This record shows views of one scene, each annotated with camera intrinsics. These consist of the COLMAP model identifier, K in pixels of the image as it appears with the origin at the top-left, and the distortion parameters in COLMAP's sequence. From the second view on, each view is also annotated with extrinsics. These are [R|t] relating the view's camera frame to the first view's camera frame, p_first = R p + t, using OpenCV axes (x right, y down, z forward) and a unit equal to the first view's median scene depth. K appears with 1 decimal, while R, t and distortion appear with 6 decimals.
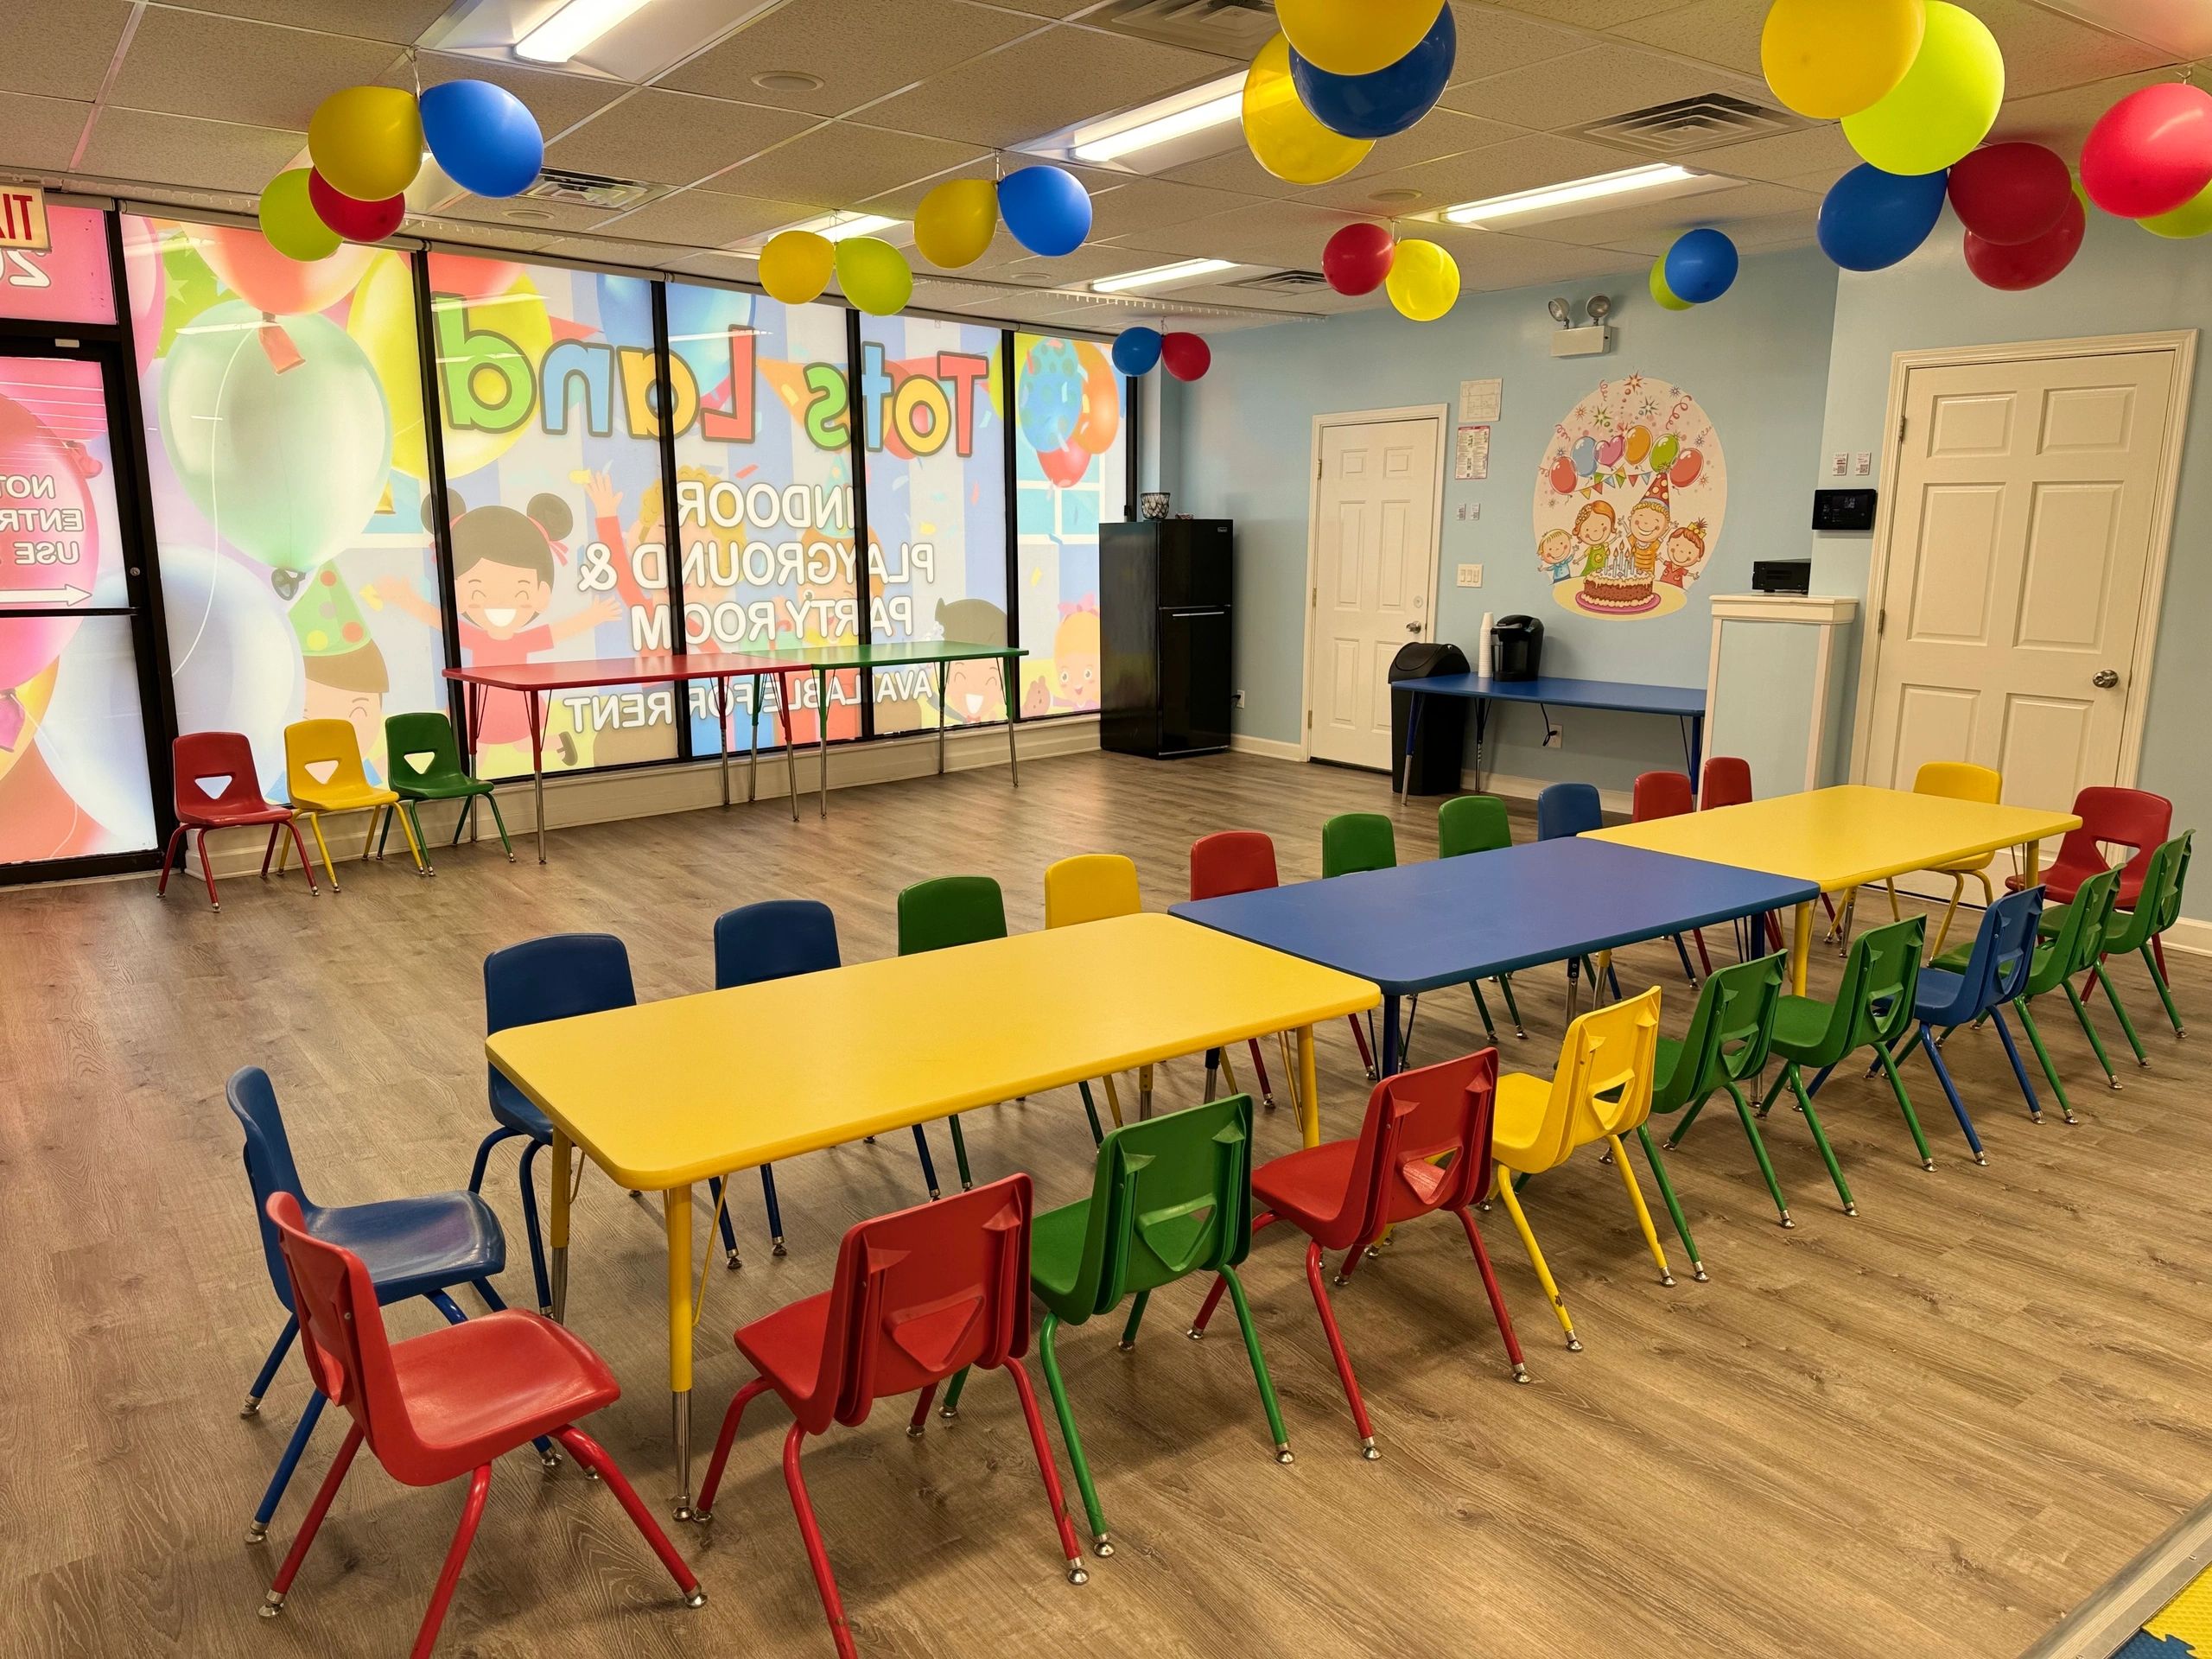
lens RADIAL K [[1566.1, 0, 1102.1], [0, 1566.1, 828.7], [0, 0, 1]] dist [0.008678, 0.001211]
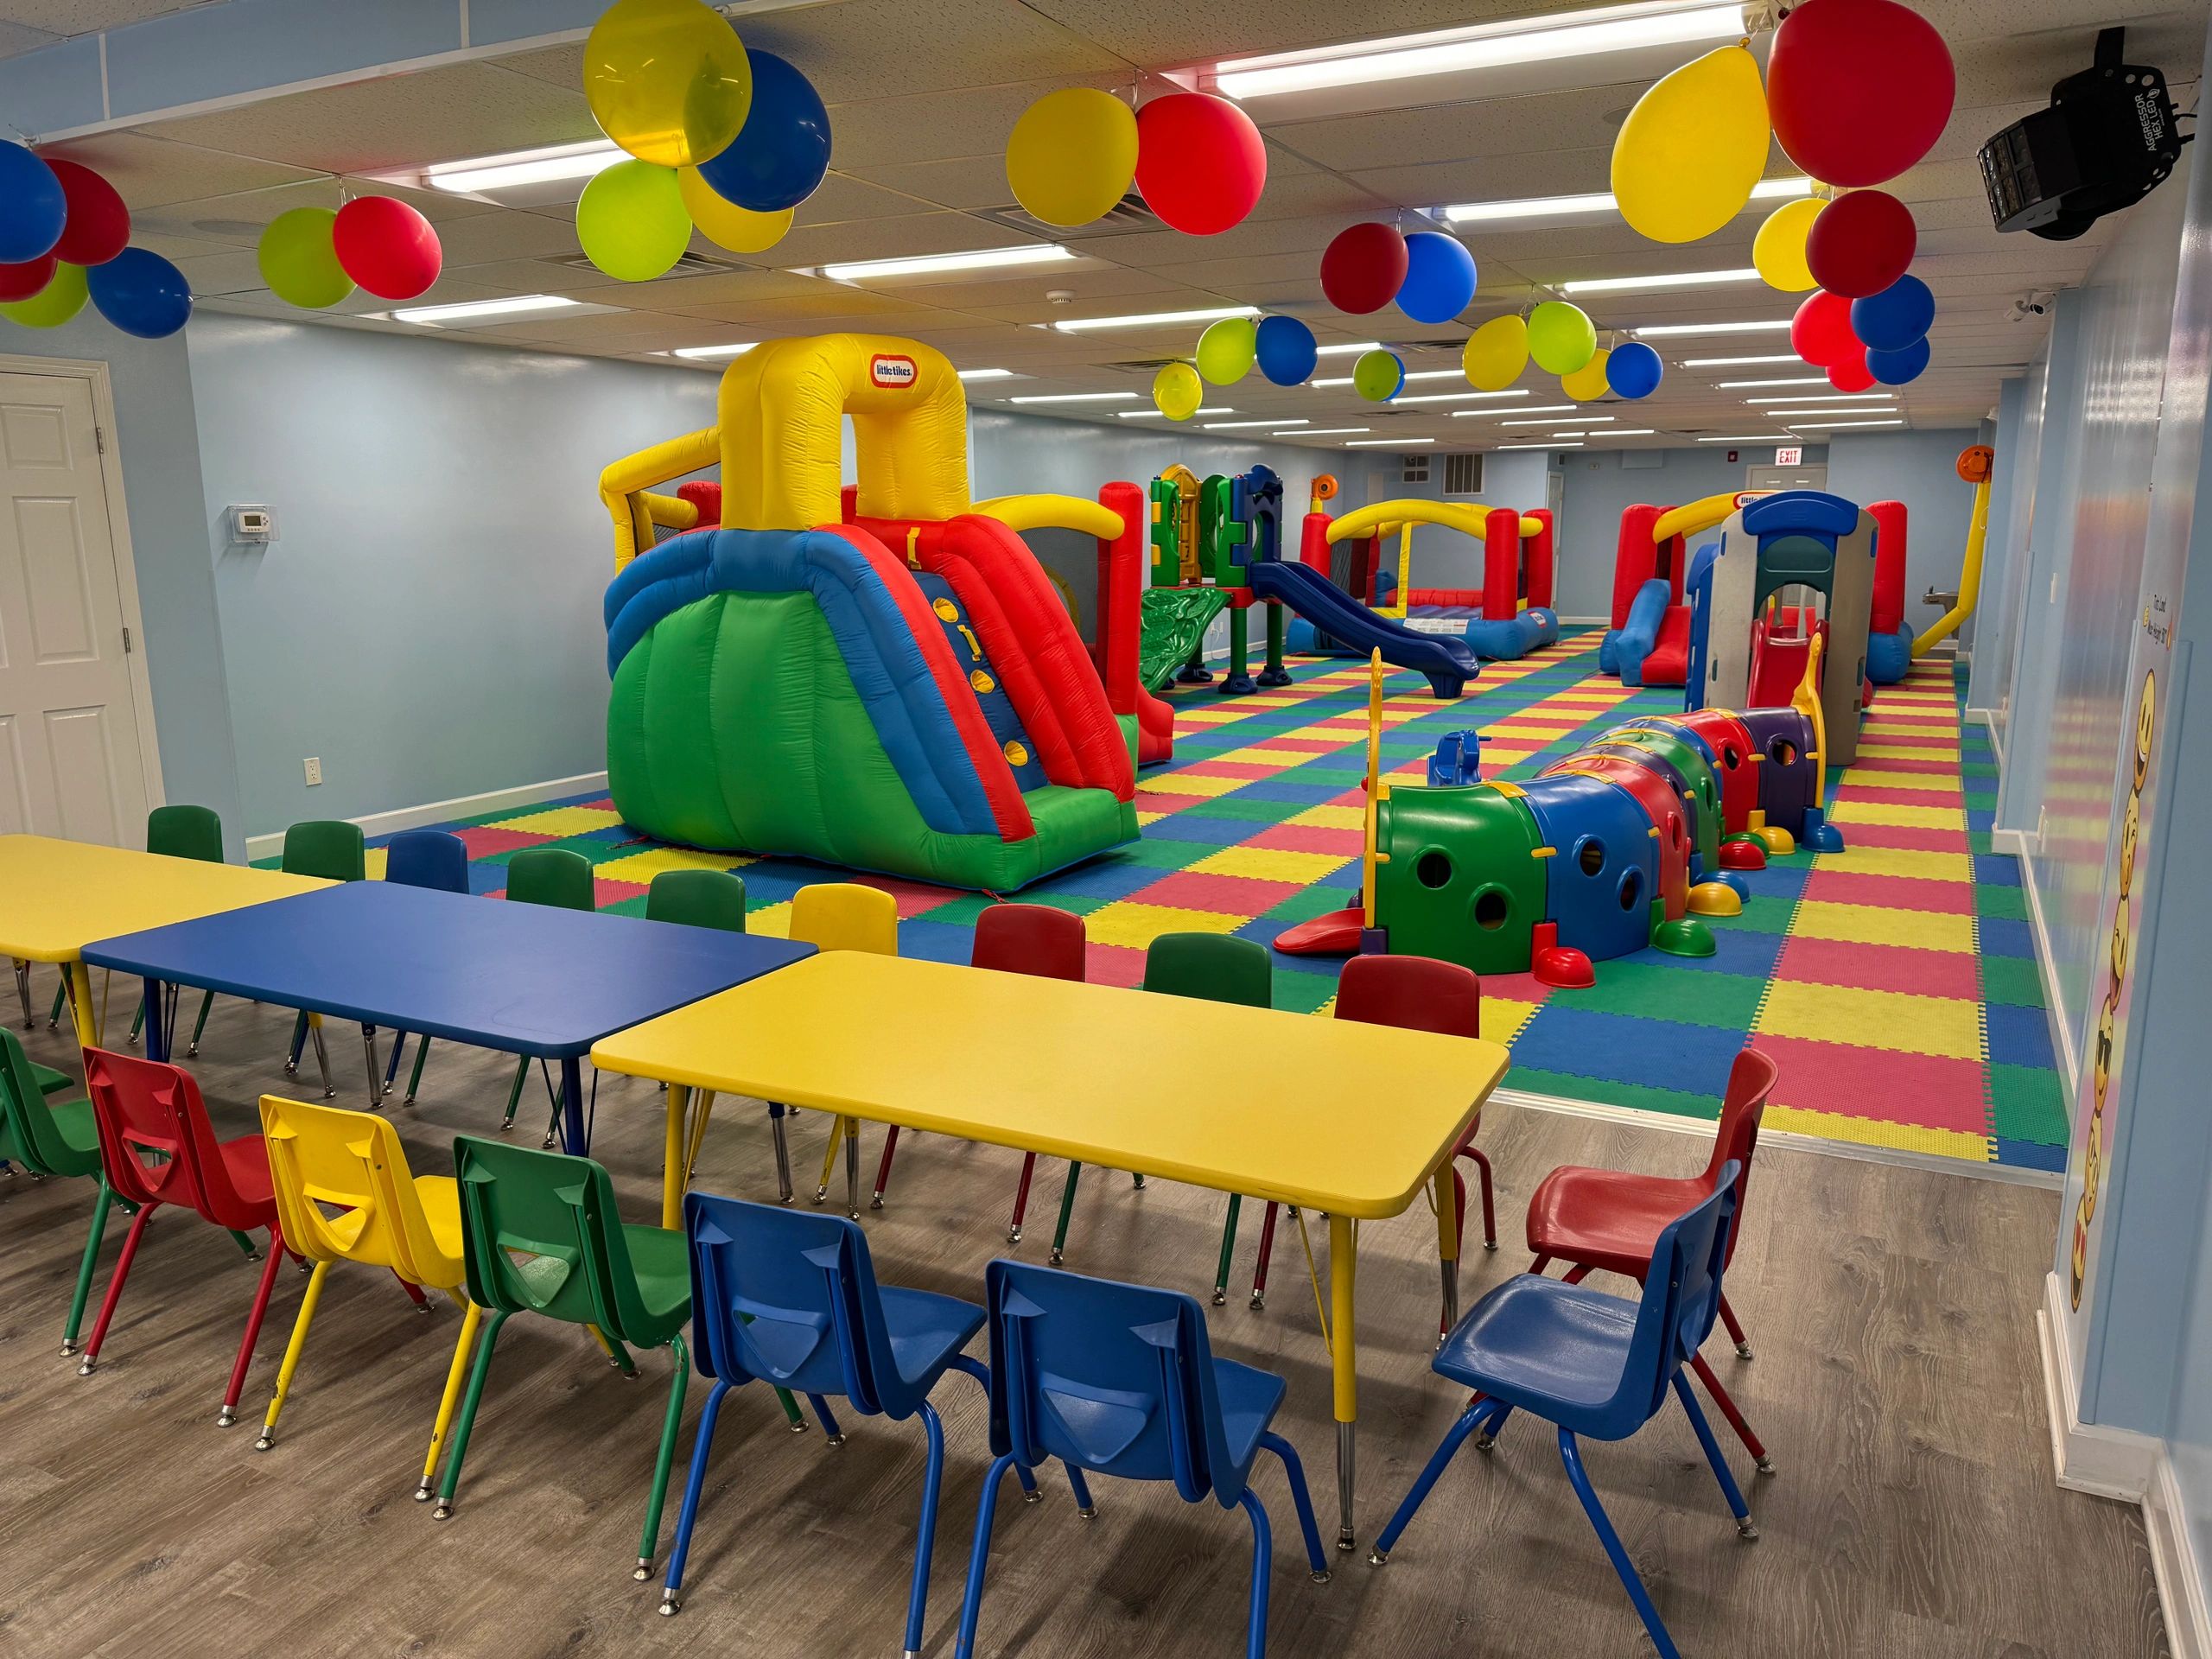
lens RADIAL K [[1566.1, 0, 1104.2], [0, 1566.1, 833.3], [0, 0, 1]] dist [0.008678, 0.001211]
pose [[0.440793, 0.158823, -0.883446, 0.916464], [-0.174413, 0.980618, 0.089270, -0.127183], [0.880501, 0.114735, 0.459950, 0.702410]]
